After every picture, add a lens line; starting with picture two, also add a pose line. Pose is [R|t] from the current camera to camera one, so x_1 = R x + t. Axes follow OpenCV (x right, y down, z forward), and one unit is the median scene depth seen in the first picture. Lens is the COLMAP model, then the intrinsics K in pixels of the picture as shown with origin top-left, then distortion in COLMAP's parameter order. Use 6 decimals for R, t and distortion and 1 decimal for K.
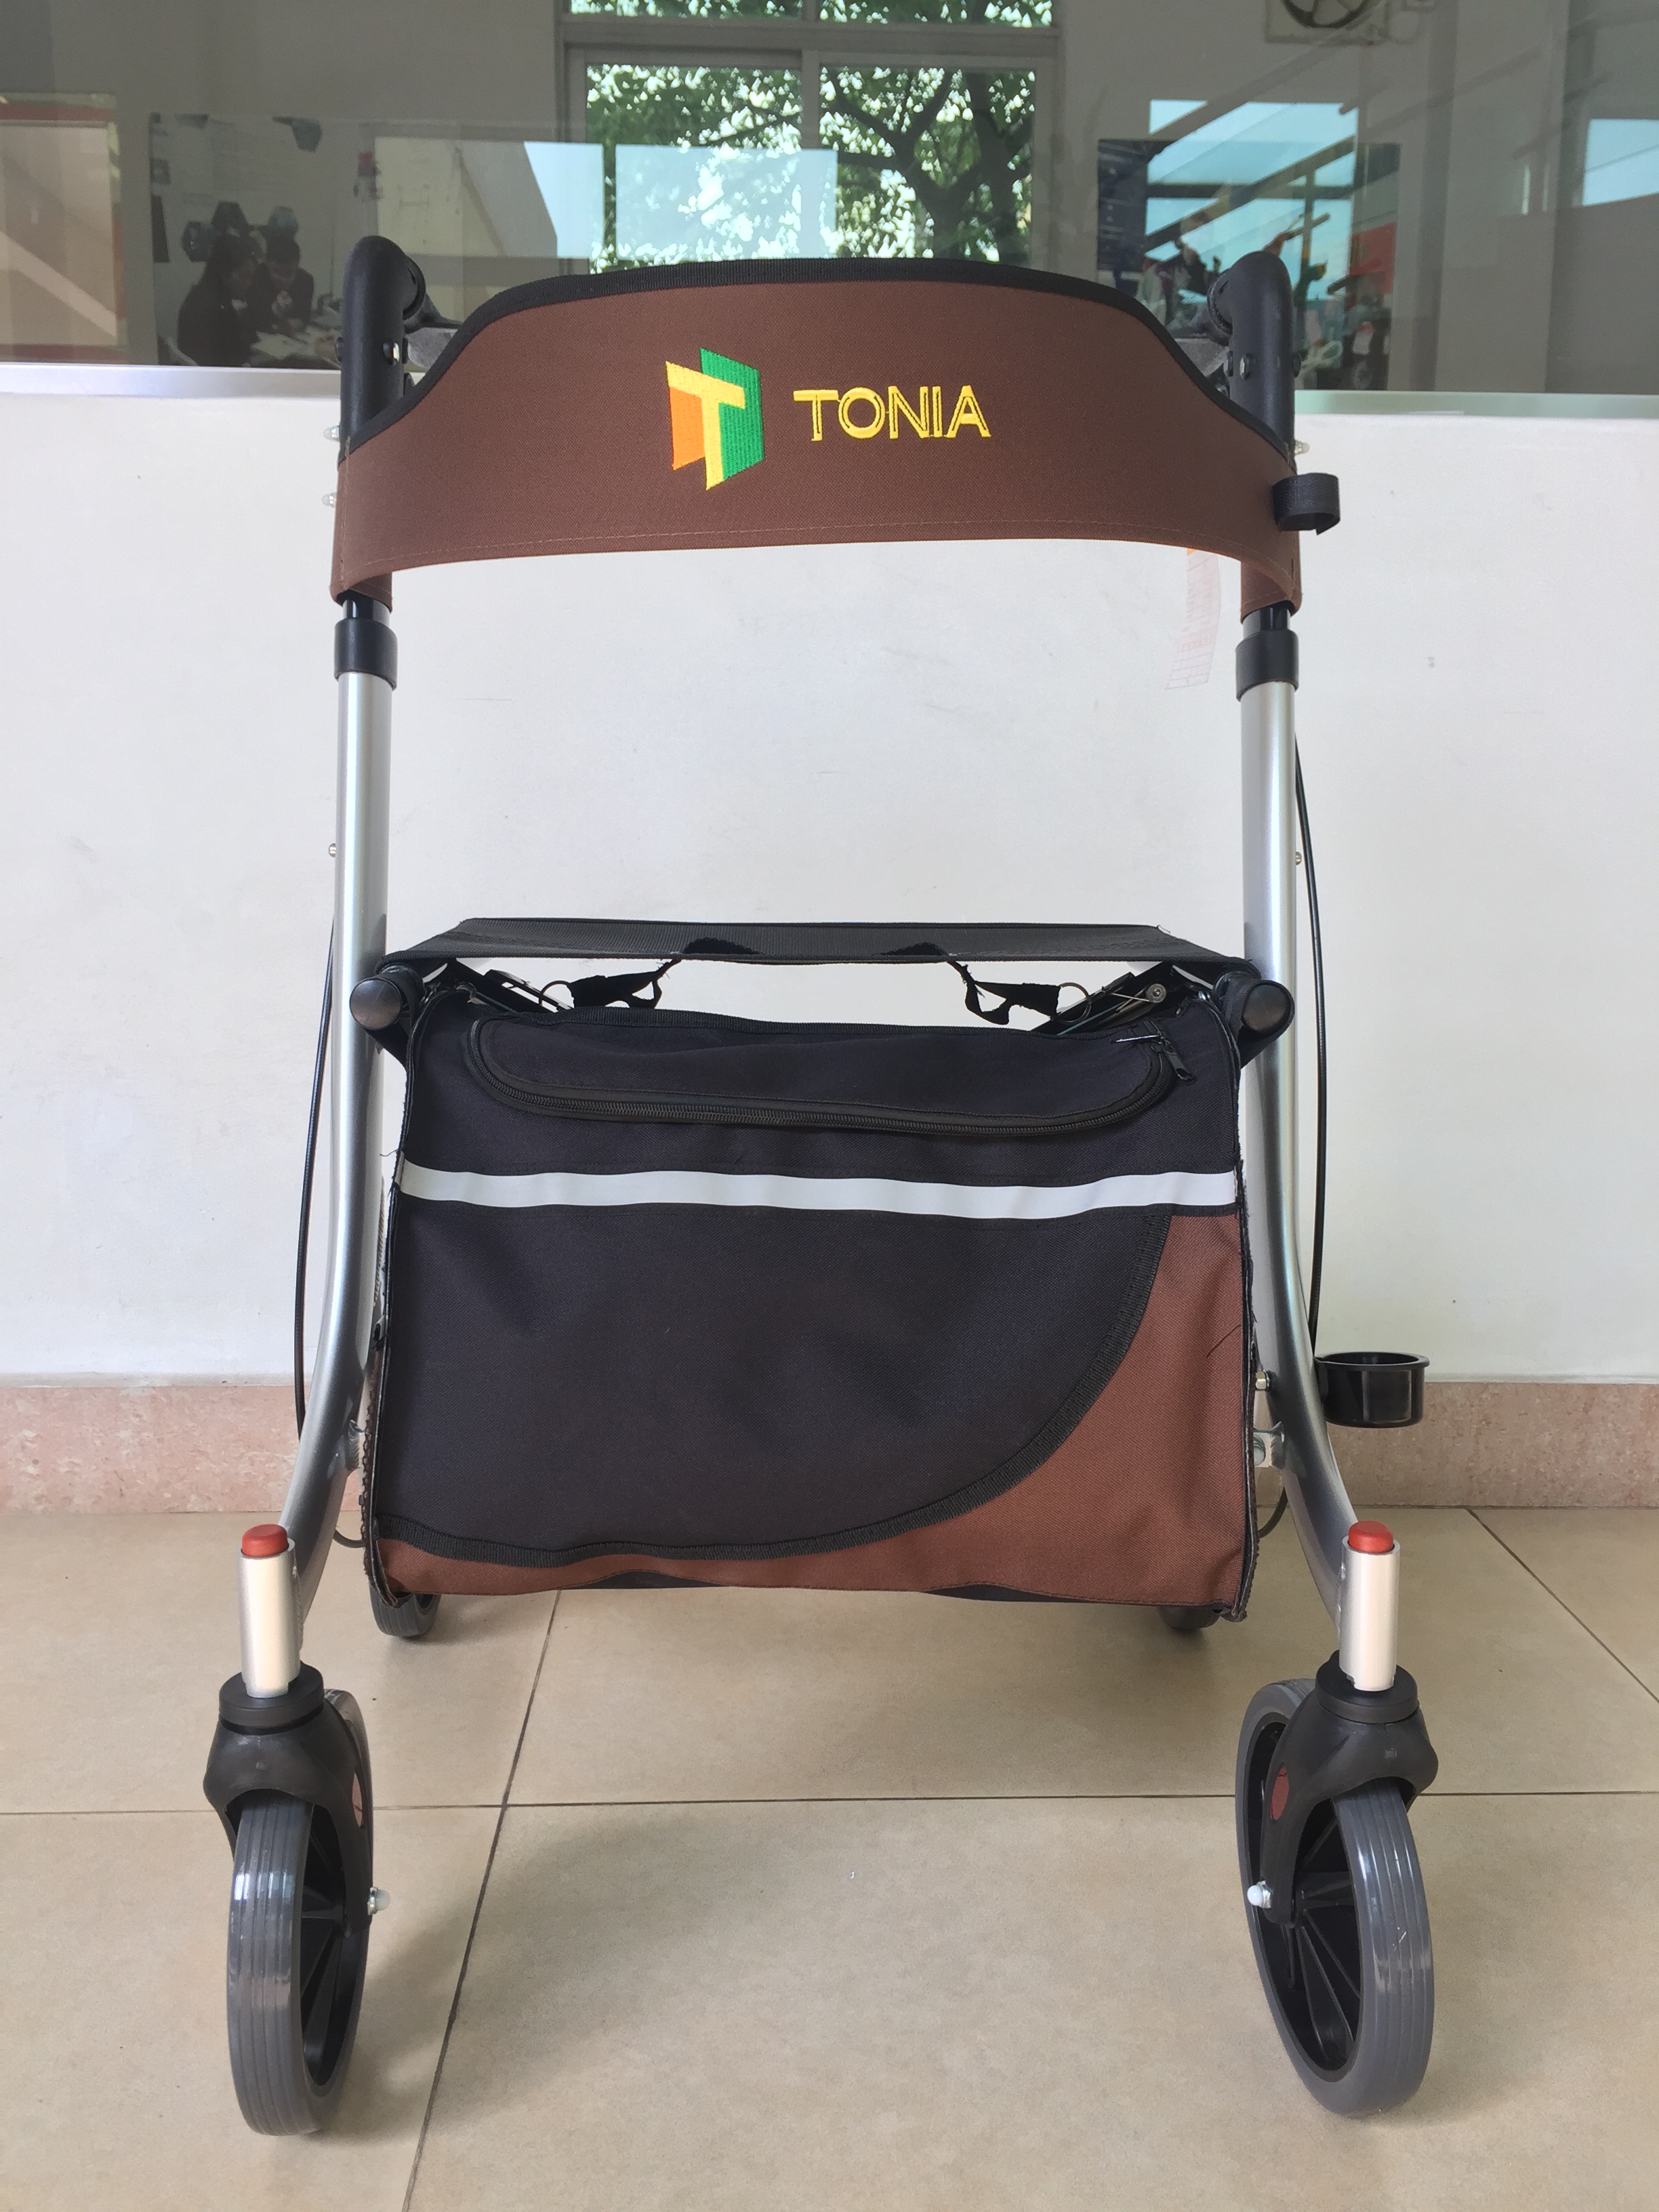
lens RADIAL K [[1925.8, 0, 830.6], [0, 1925.8, 1096.1], [0, 0, 1]] dist [-0.003740, -0.008184]
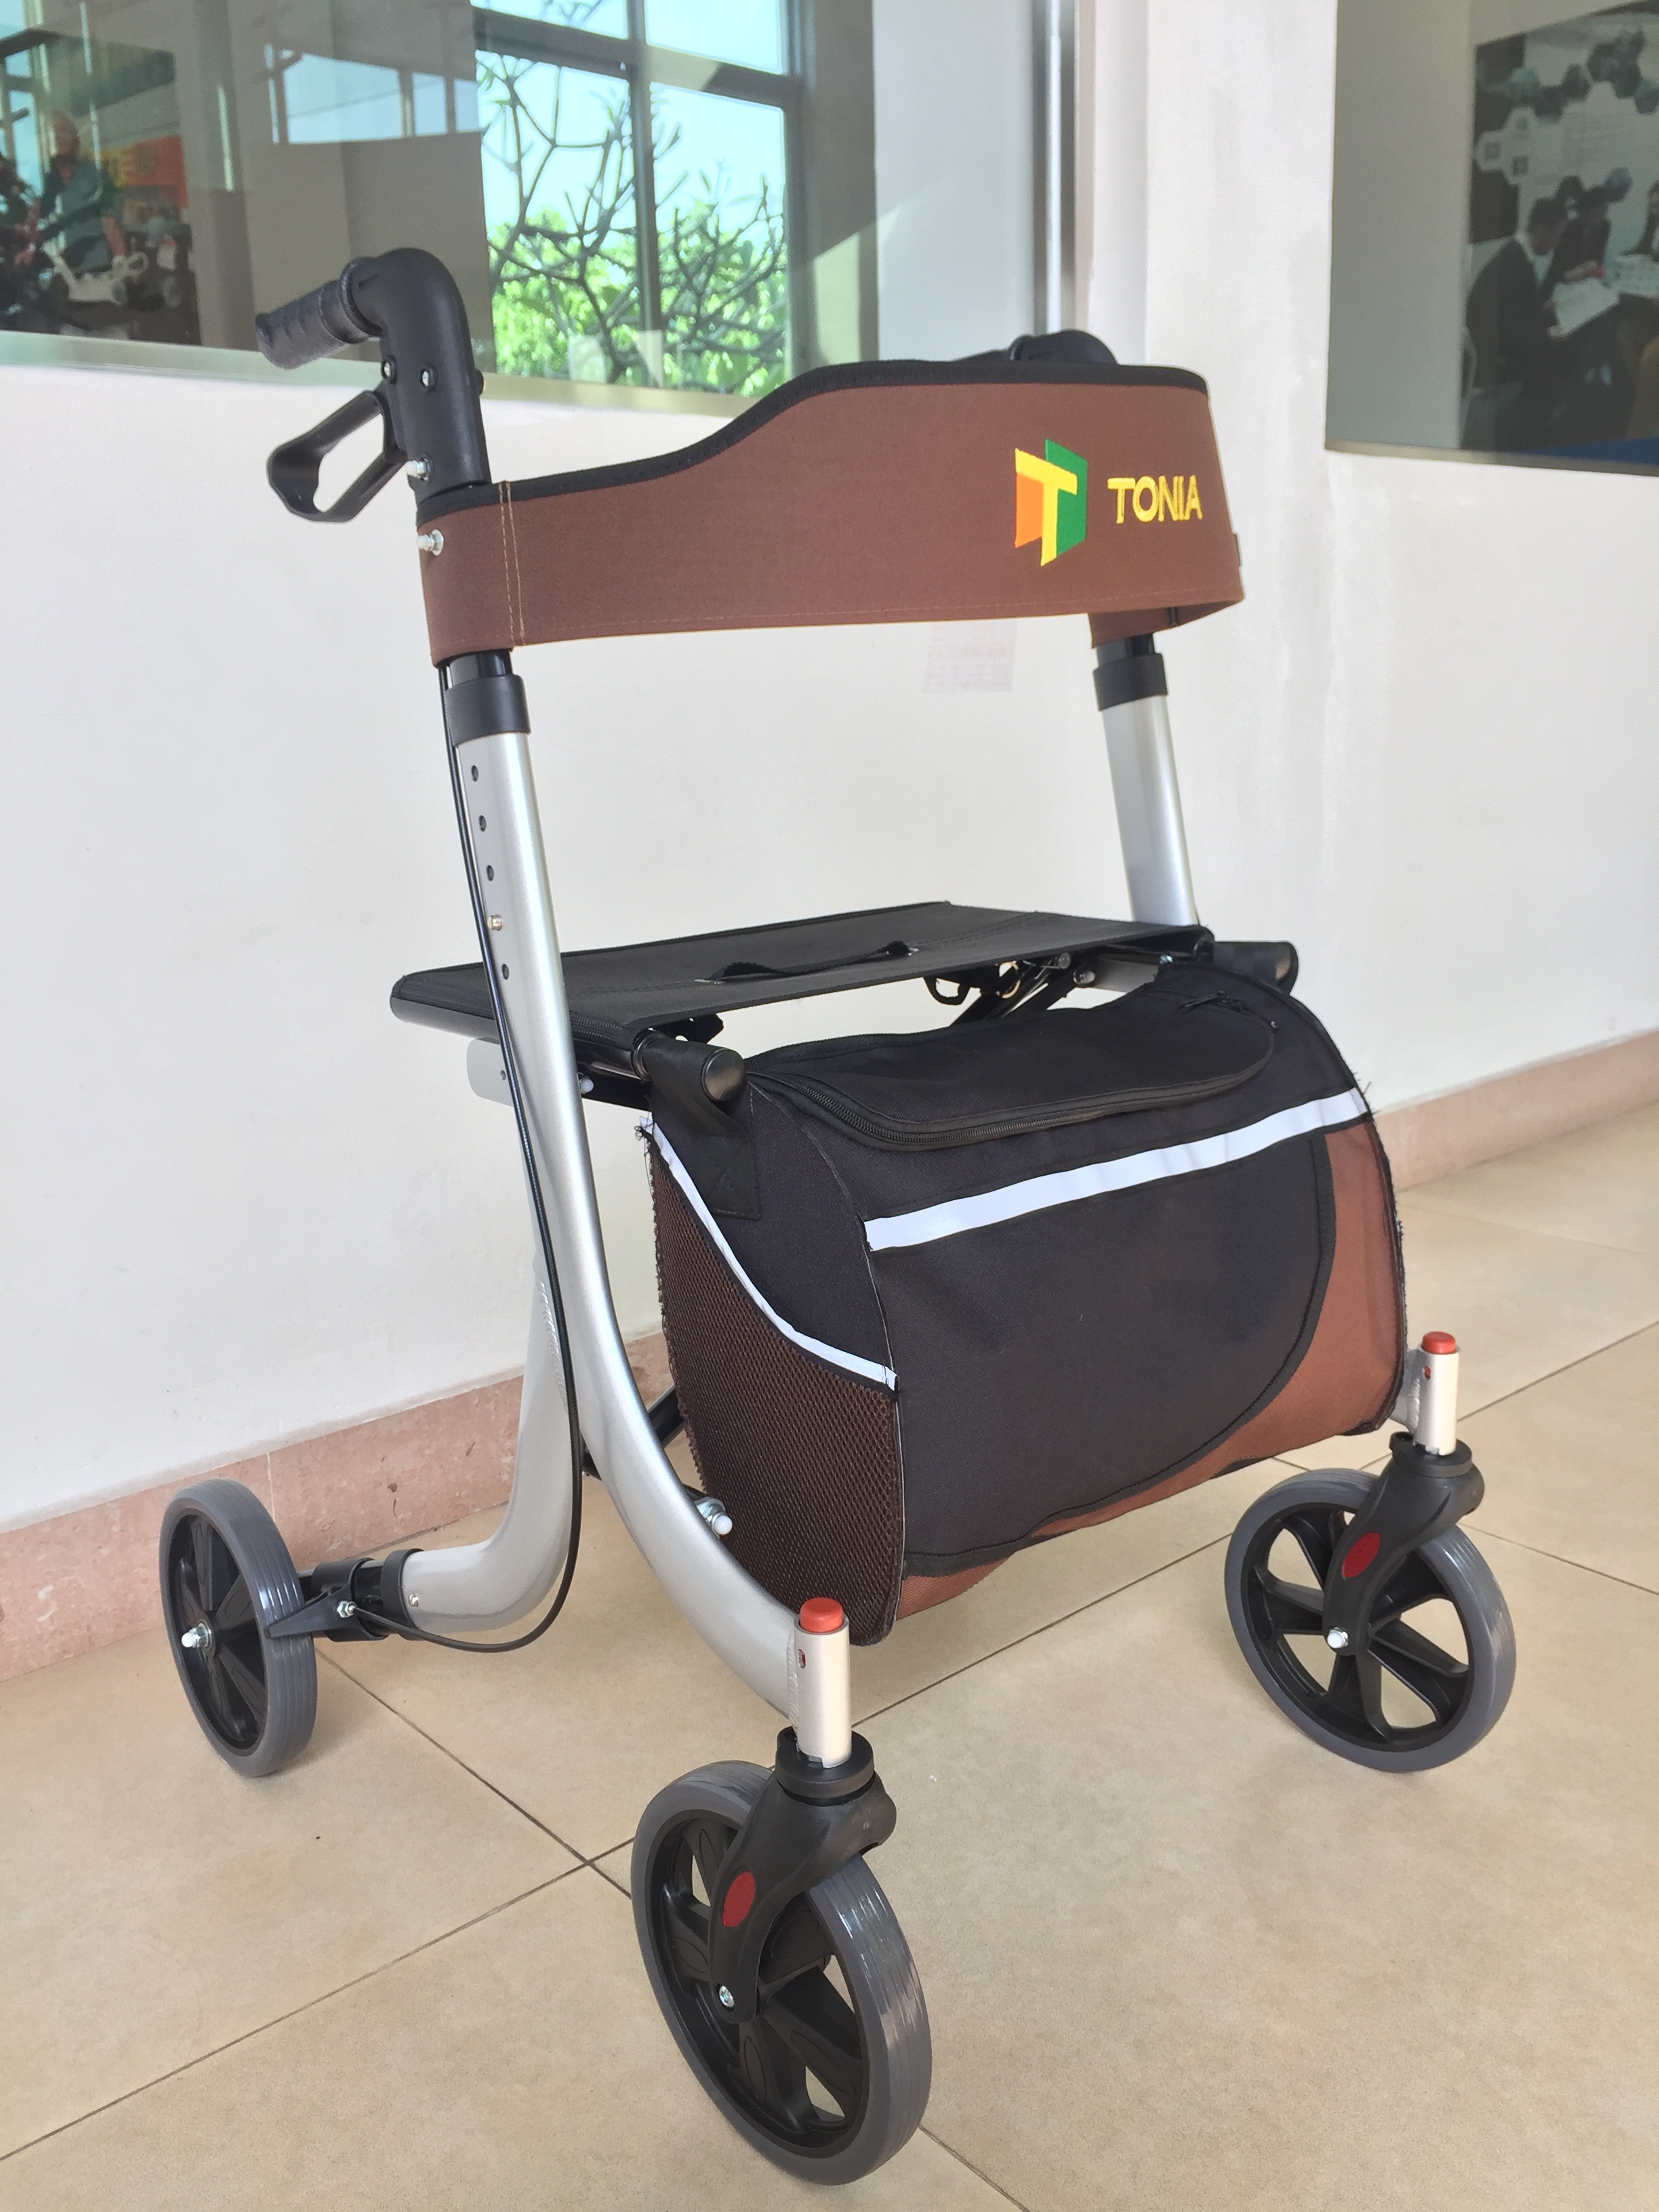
lens RADIAL K [[1909.1, 0, 829.5], [0, 1909.1, 1106.0], [0, 0, 1]] dist [0.116045, -0.246718]
pose [[0.775184, -0.176890, 0.606465, -0.889166], [0.145199, 0.984186, 0.101468, -0.139987], [-0.614823, 0.009402, 0.788609, 0.204343]]
